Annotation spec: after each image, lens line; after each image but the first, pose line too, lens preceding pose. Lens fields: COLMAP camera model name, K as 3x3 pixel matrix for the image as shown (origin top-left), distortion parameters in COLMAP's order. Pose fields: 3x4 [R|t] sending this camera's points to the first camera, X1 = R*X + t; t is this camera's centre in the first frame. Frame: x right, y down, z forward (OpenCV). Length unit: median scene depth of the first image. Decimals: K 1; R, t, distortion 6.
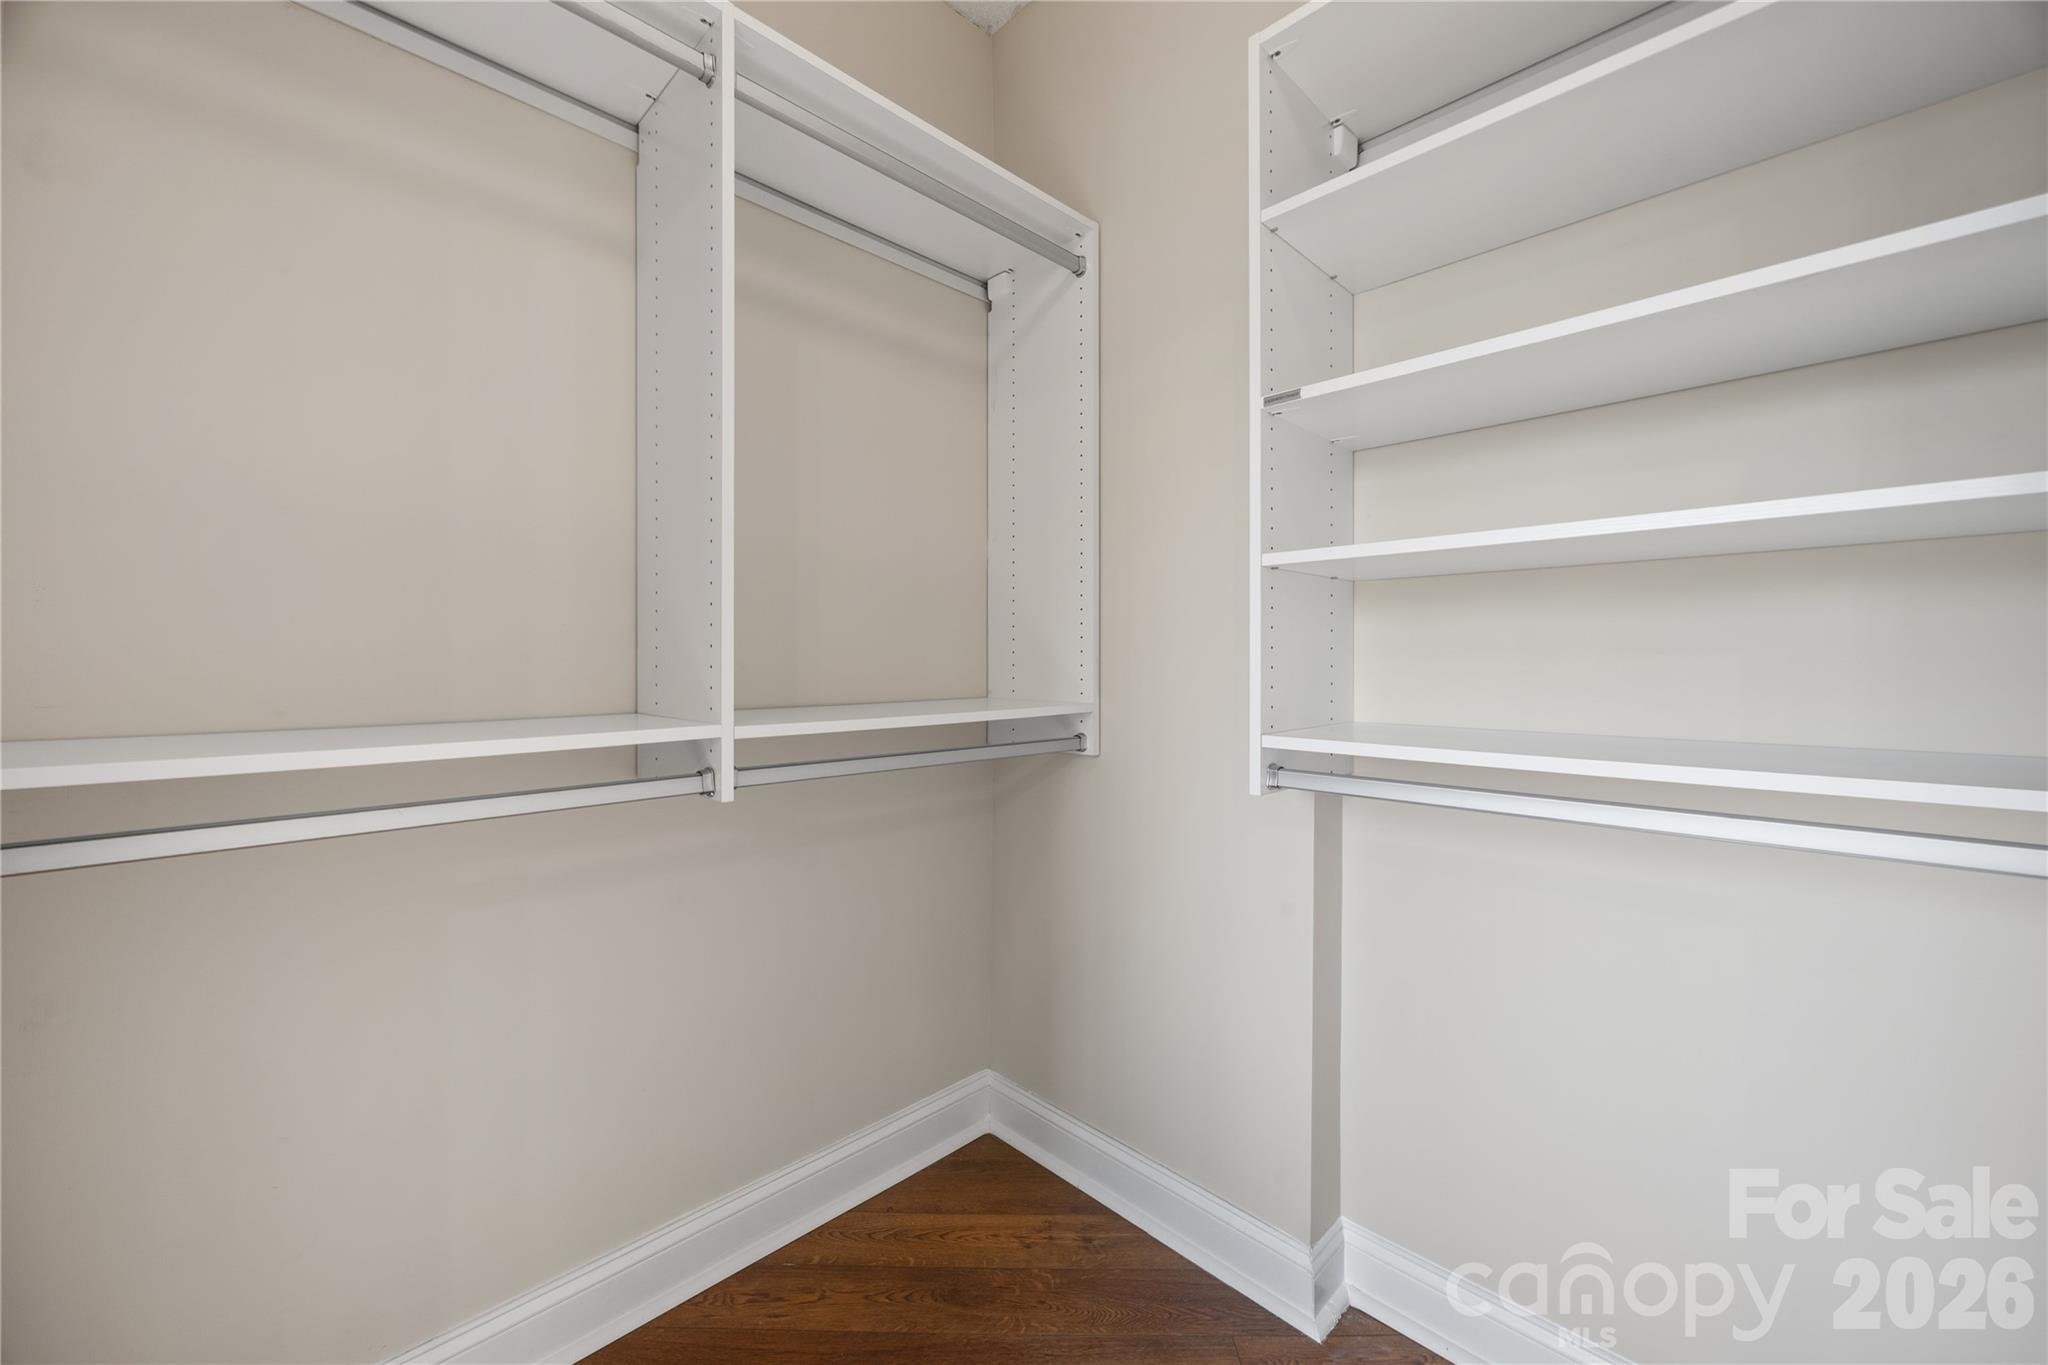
lens RADIAL K [[787.6, 0, 1027.8], [0, 787.6, 671.8], [0, 0, 1]] dist [-0.004932, 0.000027]
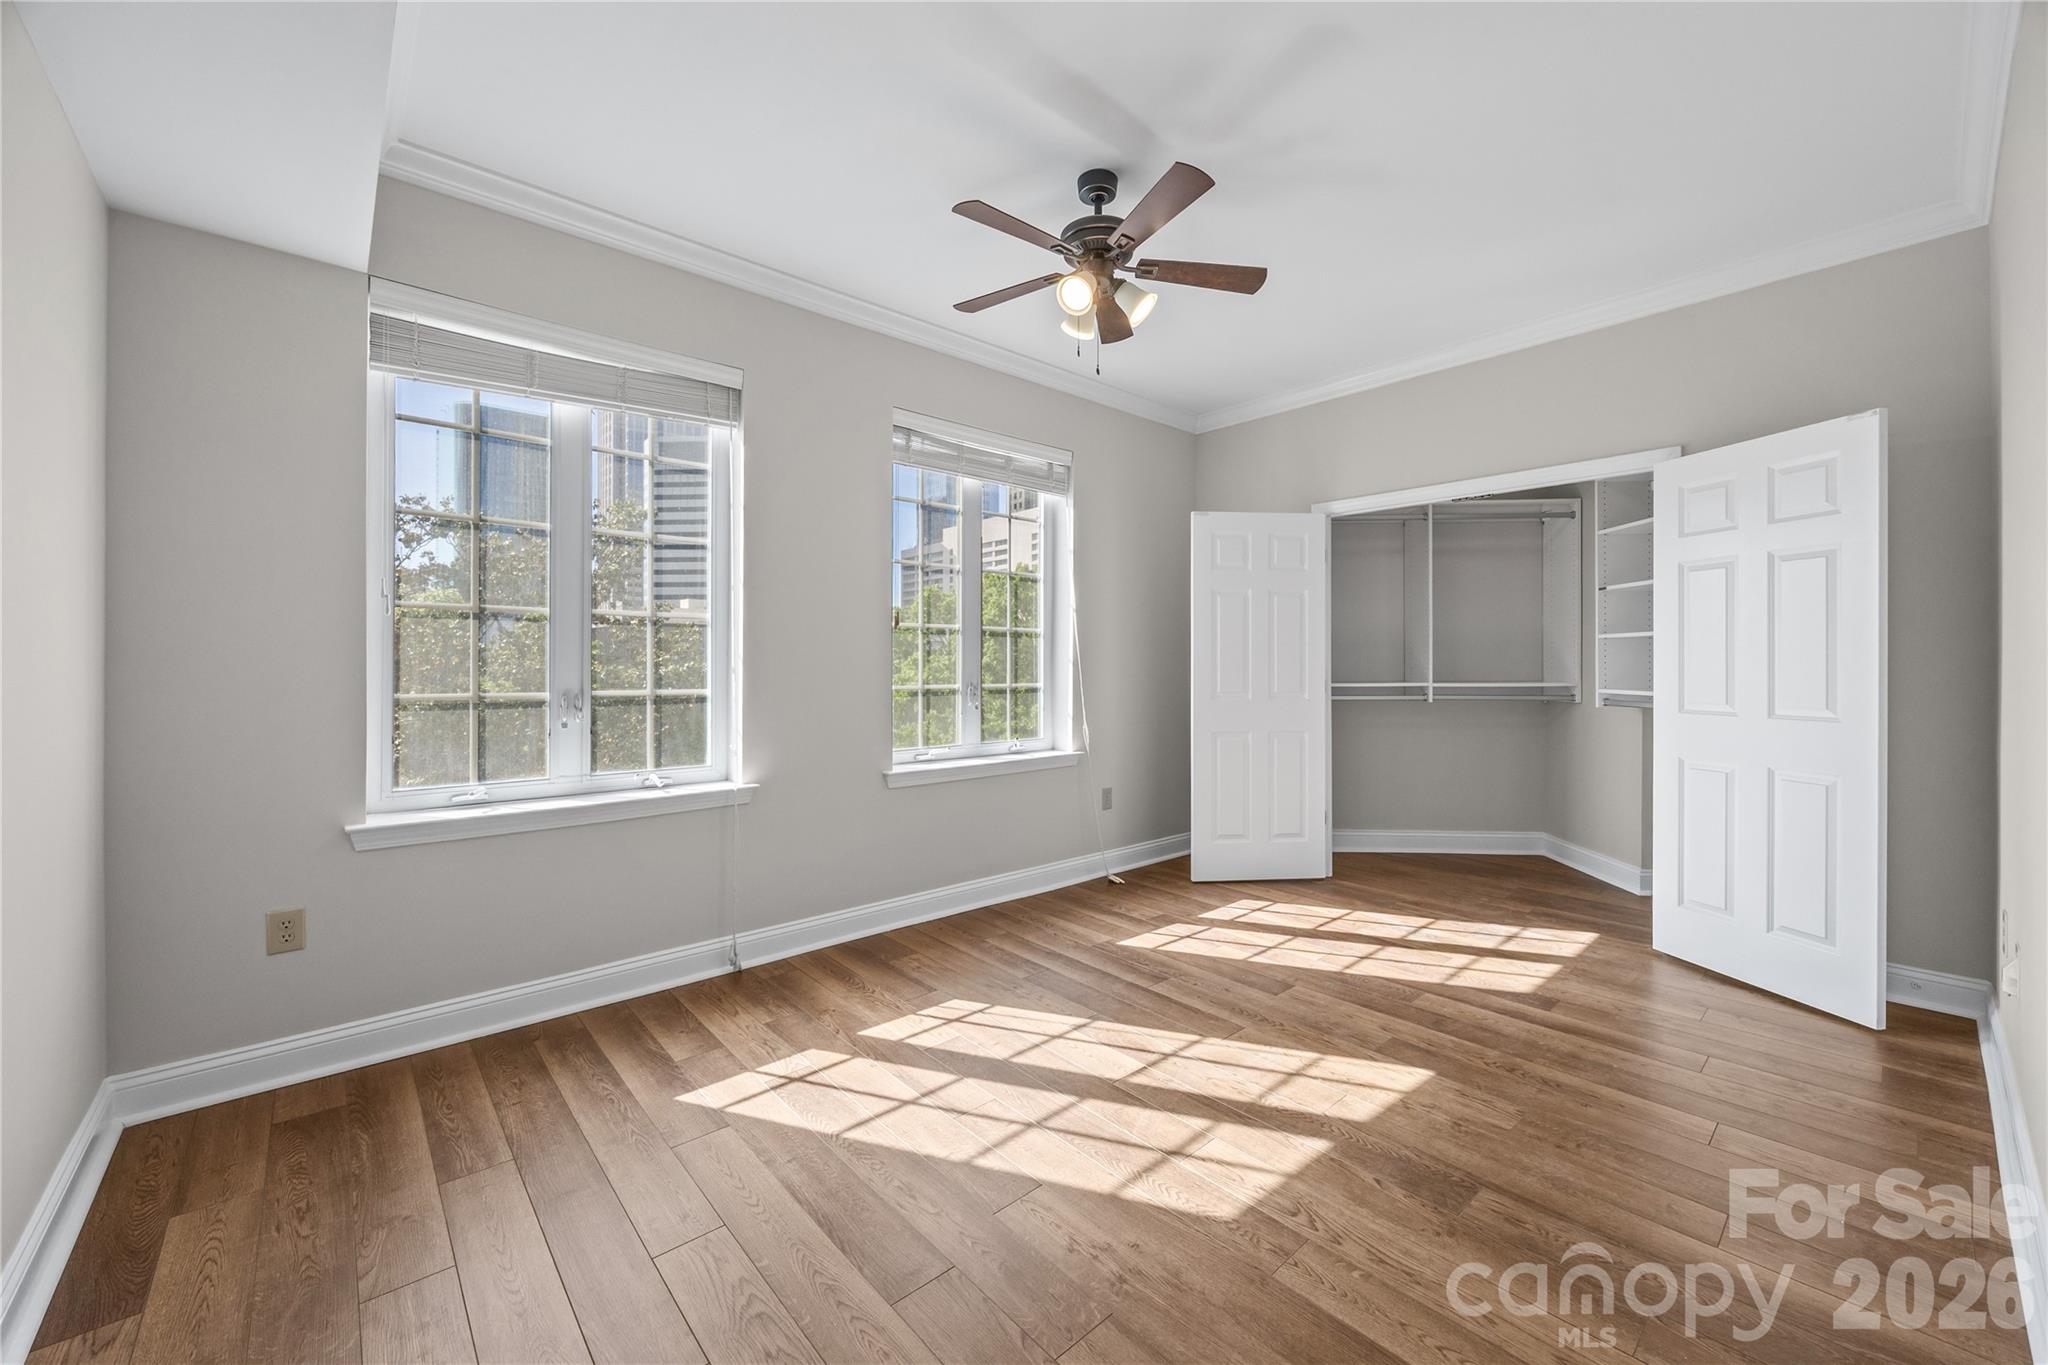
lens RADIAL K [[793.6, 0, 1026.0], [0, 793.6, 657.3], [0, 0, 1]] dist [-0.002977, 0.000005]
pose [[0.654196, -0.006244, -0.756300, 0.867454], [-0.008703, 0.999838, -0.015783, 0.012341], [0.756275, 0.016907, 0.654035, -2.097640]]
